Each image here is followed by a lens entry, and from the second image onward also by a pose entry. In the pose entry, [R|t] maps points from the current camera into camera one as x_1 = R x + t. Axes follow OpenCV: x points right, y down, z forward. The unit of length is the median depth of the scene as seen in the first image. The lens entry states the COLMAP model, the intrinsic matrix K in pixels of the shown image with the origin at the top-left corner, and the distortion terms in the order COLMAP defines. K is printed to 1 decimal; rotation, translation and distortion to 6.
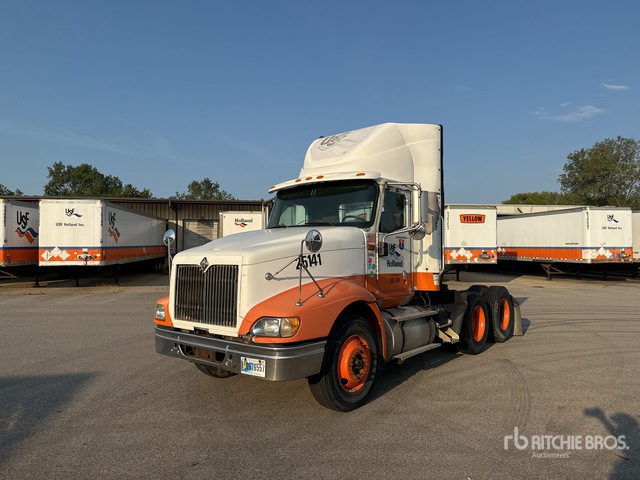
lens RADIAL K [[440.6, 0, 311.7], [0, 440.6, 228.7], [0, 0, 1]] dist [-0.033220, 0.000499]
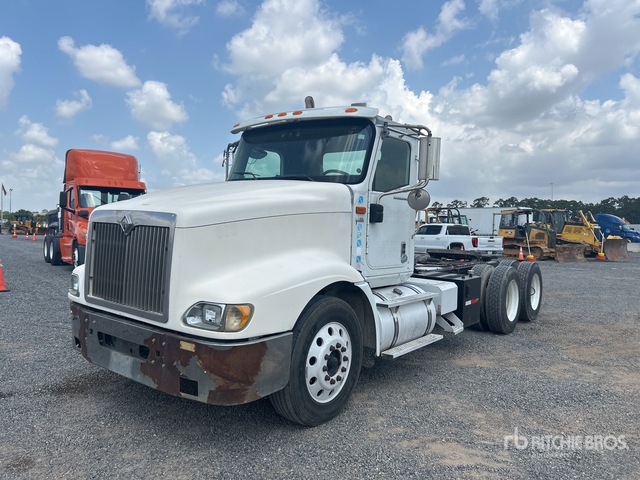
lens RADIAL K [[482.6, 0, 314.1], [0, 482.6, 242.8], [0, 0, 1]] dist [0.020889, -0.028586]
pose [[0.998898, 0.038815, 0.026367, 0.036702], [-0.041672, 0.992115, 0.118203, 0.003795], [-0.021571, -0.119171, 0.992639, 0.175163]]
